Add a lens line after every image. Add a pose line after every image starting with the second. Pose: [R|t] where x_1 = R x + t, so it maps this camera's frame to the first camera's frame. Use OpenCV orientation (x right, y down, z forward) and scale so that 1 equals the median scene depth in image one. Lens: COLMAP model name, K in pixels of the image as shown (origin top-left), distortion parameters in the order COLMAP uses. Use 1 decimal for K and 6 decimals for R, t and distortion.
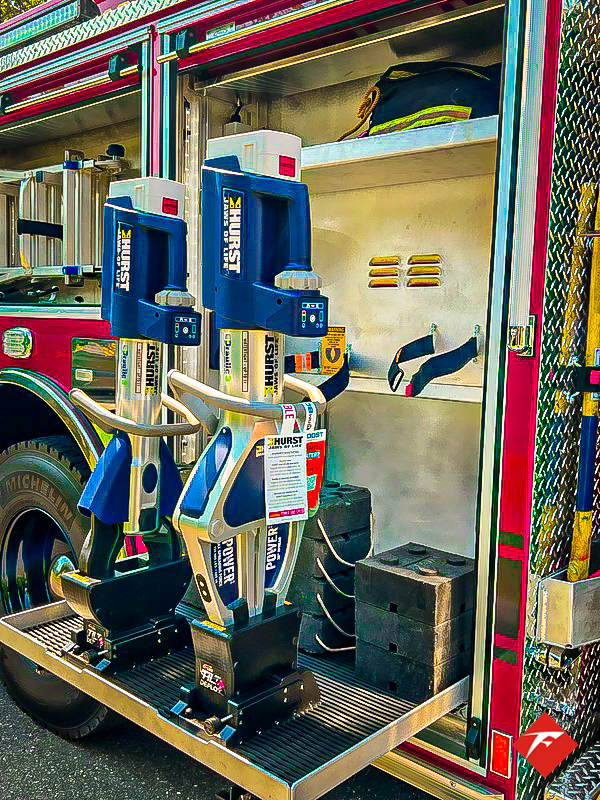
lens RADIAL K [[810.6, 0, 265.5], [0, 810.6, 399.8], [0, 0, 1]] dist [-0.002140, -0.006696]
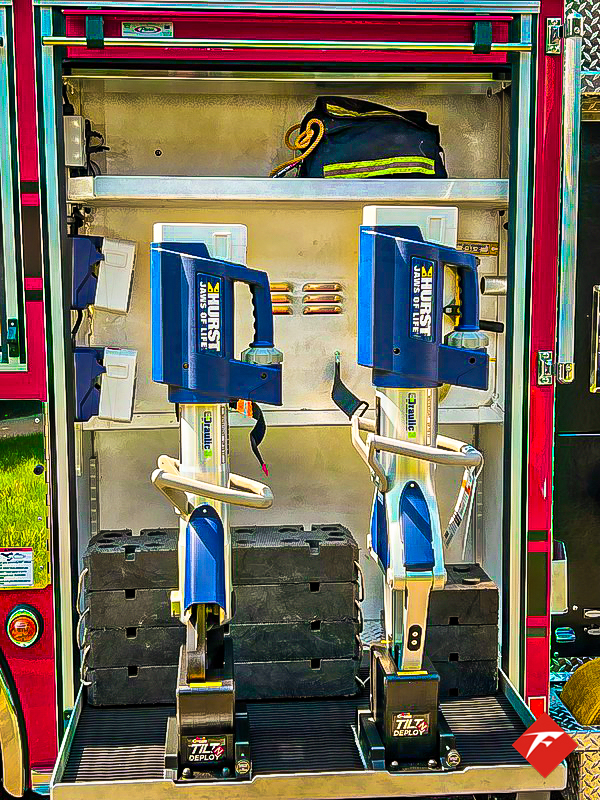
lens RADIAL K [[1165.5, 0, 300.0], [0, 1165.5, 400.0], [0, 0, 1]] dist [0.024465, -0.005020]
pose [[0.664015, -0.113418, 0.739067, -1.114337], [0.098783, 0.993072, 0.063647, -0.161605], [-0.741165, 0.030745, 0.670618, 0.083503]]
